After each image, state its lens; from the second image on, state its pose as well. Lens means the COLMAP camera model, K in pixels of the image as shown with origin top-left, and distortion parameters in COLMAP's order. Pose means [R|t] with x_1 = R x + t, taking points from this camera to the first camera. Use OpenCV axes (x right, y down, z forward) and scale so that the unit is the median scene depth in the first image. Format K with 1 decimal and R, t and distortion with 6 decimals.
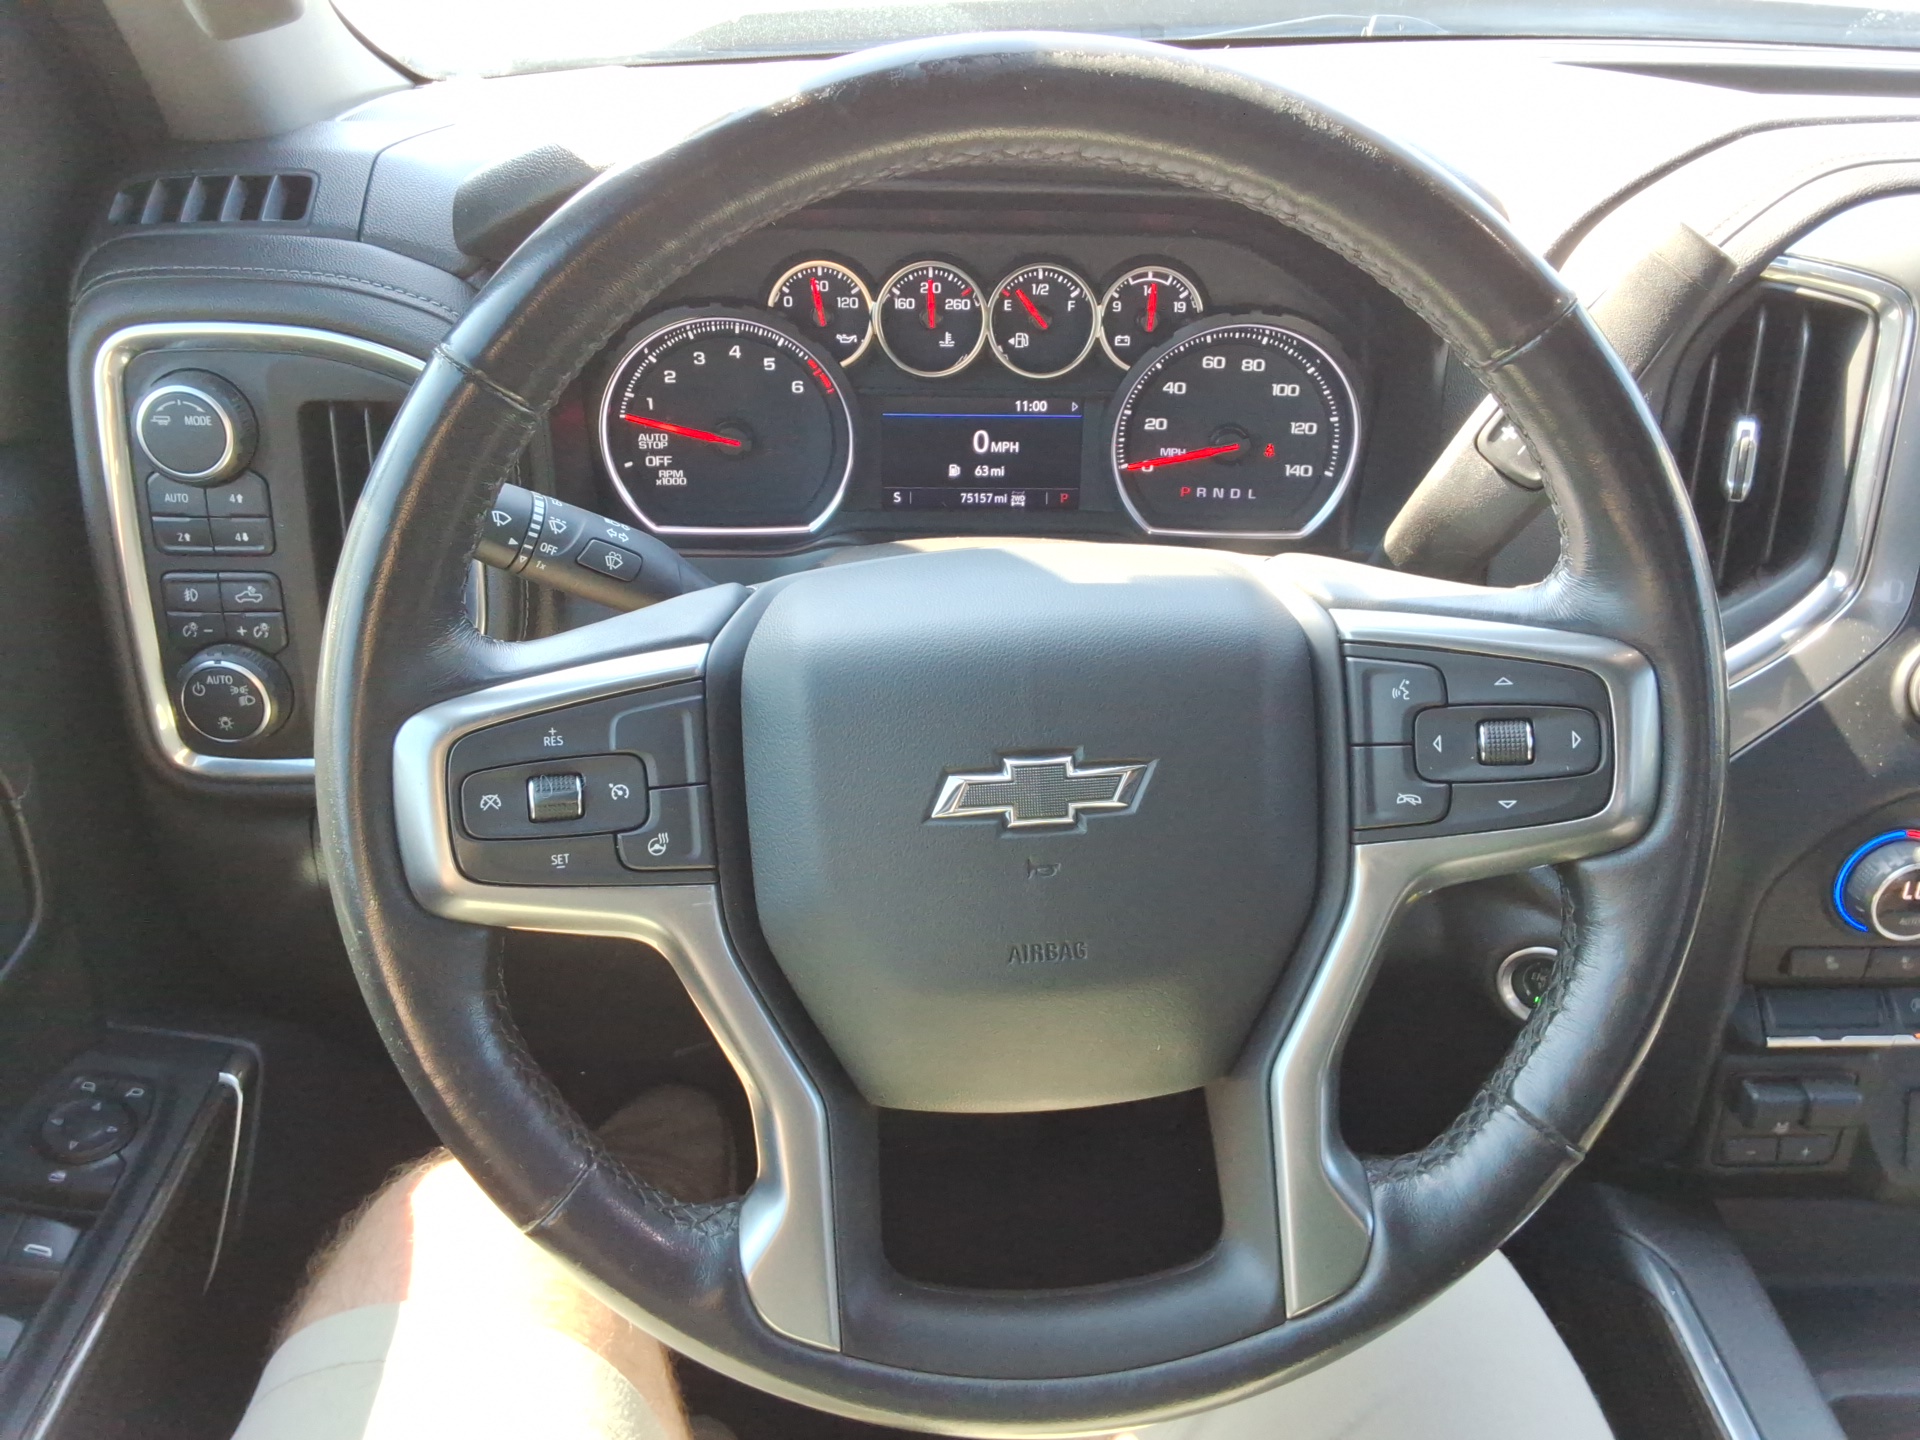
lens RADIAL K [[1550.0, 0, 970.0], [0, 1550.0, 701.7], [0, 0, 1]] dist [0.132439, -0.225510]
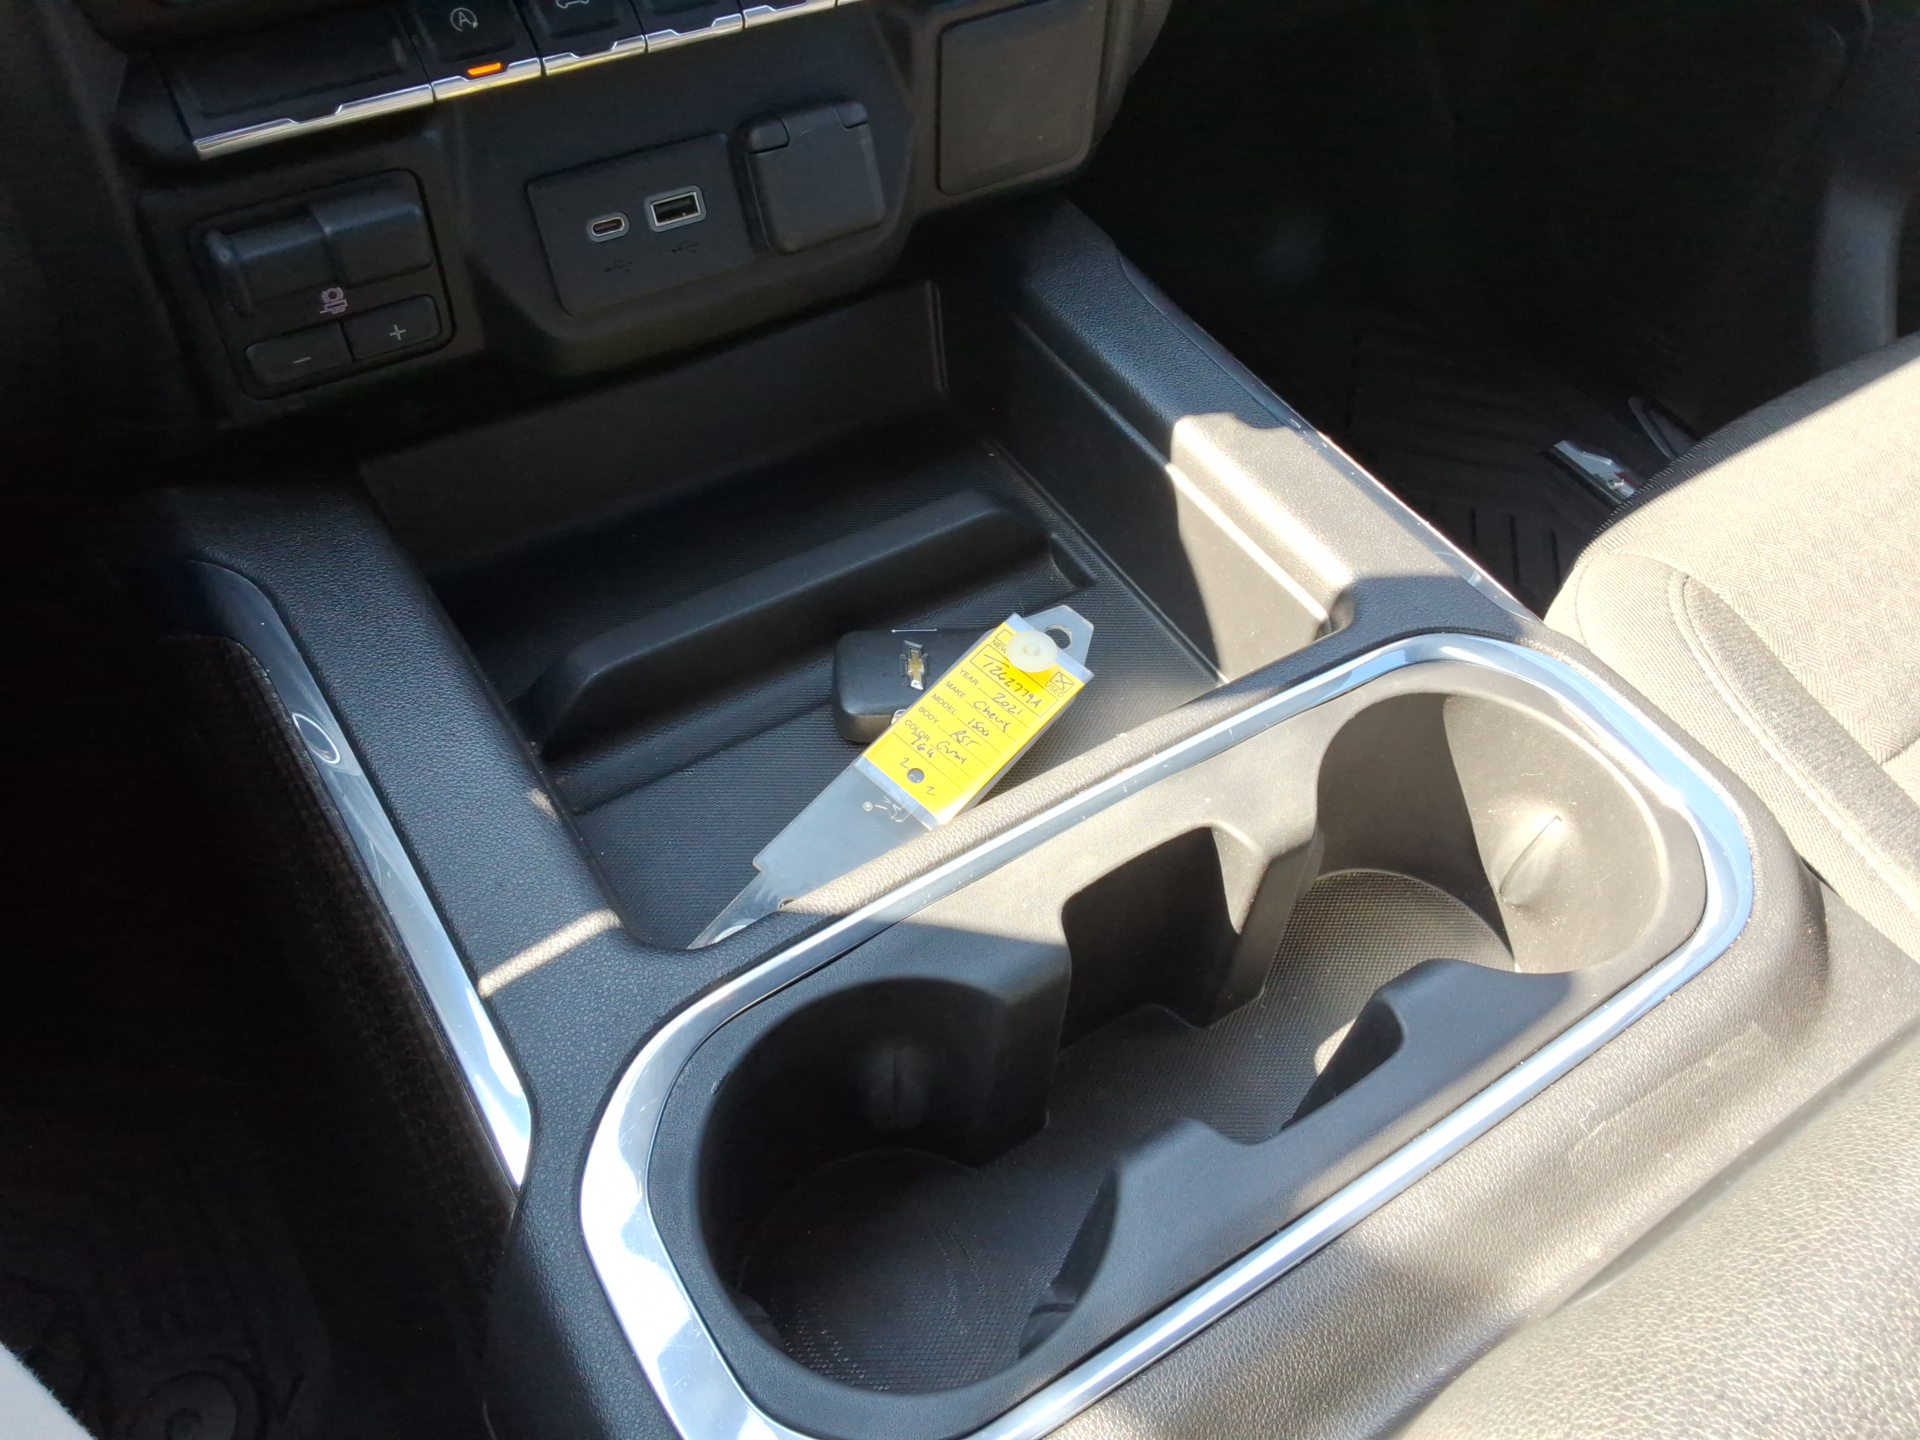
lens RADIAL K [[1547.3, 0, 973.3], [0, 1547.3, 712.8], [0, 0, 1]] dist [0.080134, -0.124832]
pose [[0.851379, -0.389407, 0.351447, 0.458028], [0.226723, 0.877361, 0.422889, 0.212967], [-0.473022, -0.280357, 0.835254, 0.359536]]
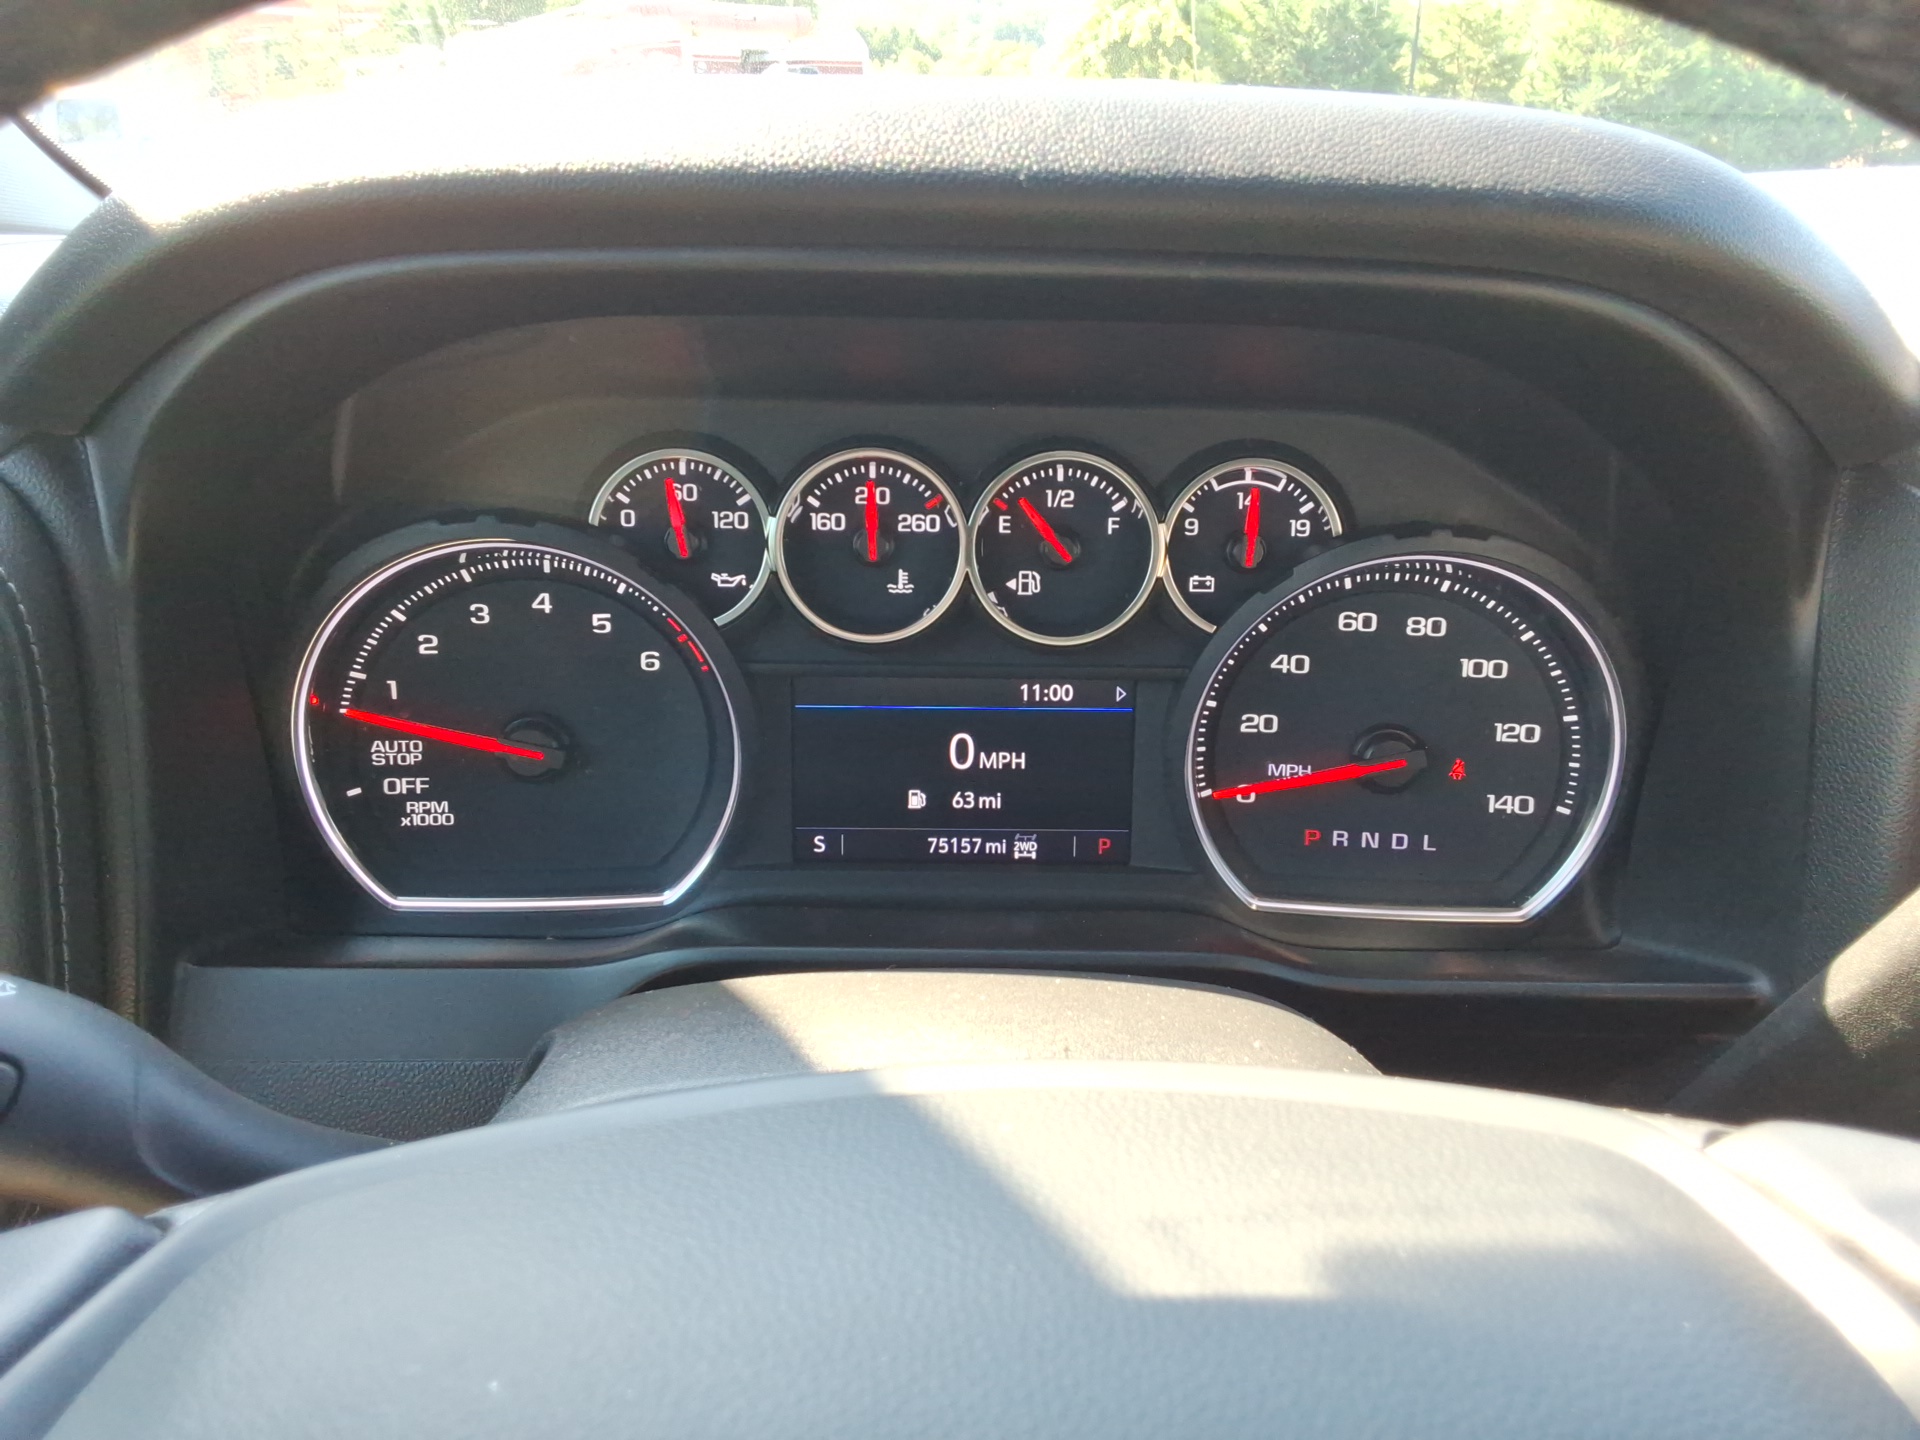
lens RADIAL K [[1545.1, 0, 968.3], [0, 1545.1, 694.2], [0, 0, 1]] dist [0.140882, -0.242487]
pose [[0.999708, 0.001660, -0.024115, 0.025300], [-0.006119, 0.982517, -0.186071, -0.085224], [0.023384, 0.186164, 0.982240, 0.451583]]
